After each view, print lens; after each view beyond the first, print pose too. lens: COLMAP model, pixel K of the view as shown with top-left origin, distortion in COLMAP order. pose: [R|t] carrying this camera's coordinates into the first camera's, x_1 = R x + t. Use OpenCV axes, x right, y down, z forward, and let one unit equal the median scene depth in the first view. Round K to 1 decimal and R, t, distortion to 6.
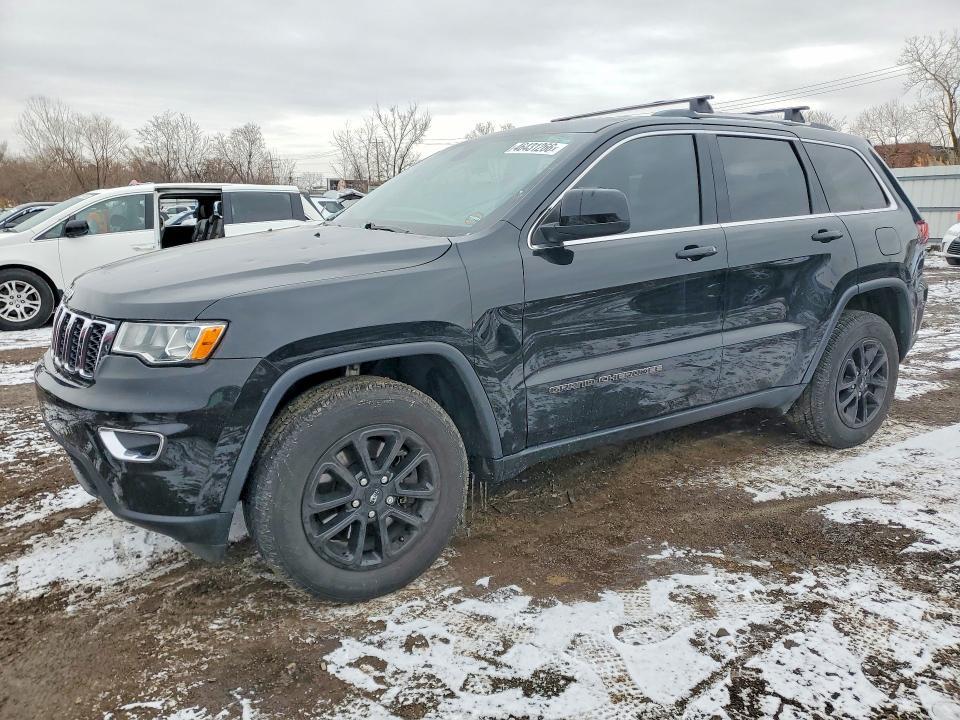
lens RADIAL K [[779.0, 0, 483.8], [0, 779.0, 361.3], [0, 0, 1]] dist [0.009552, 0.006385]
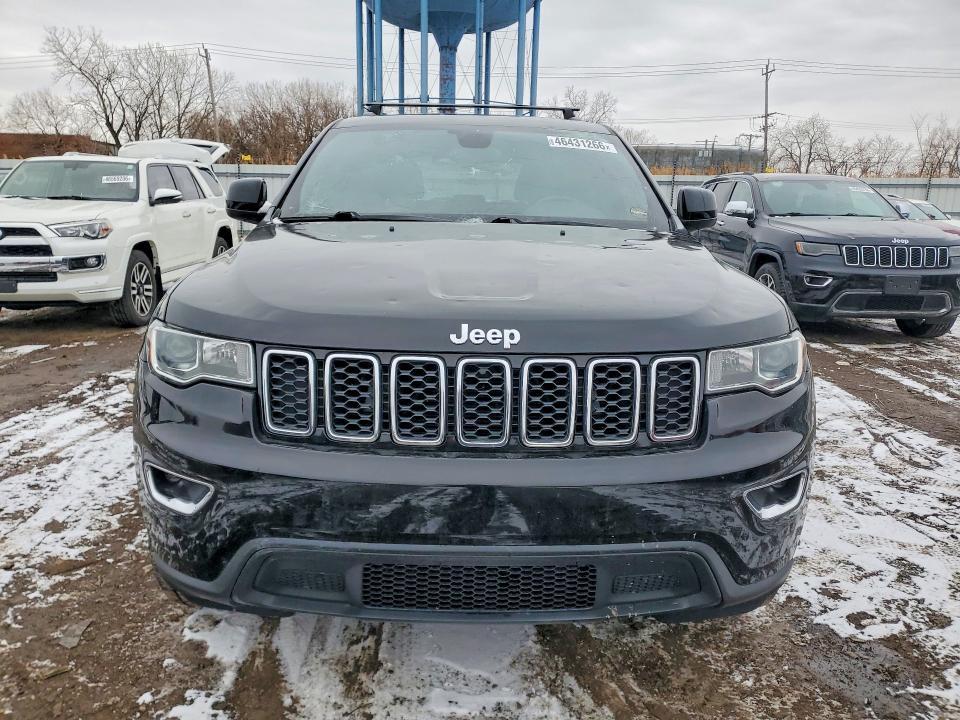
lens RADIAL K [[779.0, 0, 483.8], [0, 779.0, 361.3], [0, 0, 1]] dist [0.009552, 0.006385]
pose [[0.527001, -0.158390, 0.834974, -0.952007], [0.149812, 0.984408, 0.092181, -0.108936], [-0.836556, 0.076509, 0.542513, 0.611914]]
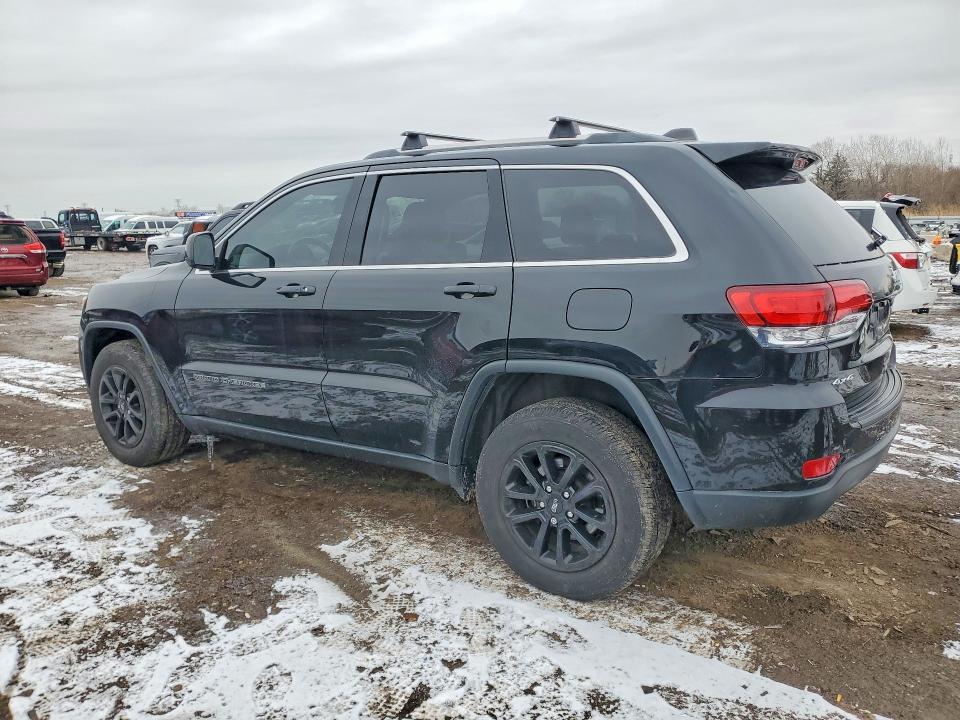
lens RADIAL K [[779.0, 0, 483.8], [0, 779.0, 361.3], [0, 0, 1]] dist [0.009552, 0.006385]
pose [[0.352287, 0.169233, -0.920464, 1.468986], [-0.188048, 0.976257, 0.107520, -0.221361], [0.916805, 0.135213, 0.375747, 0.901014]]
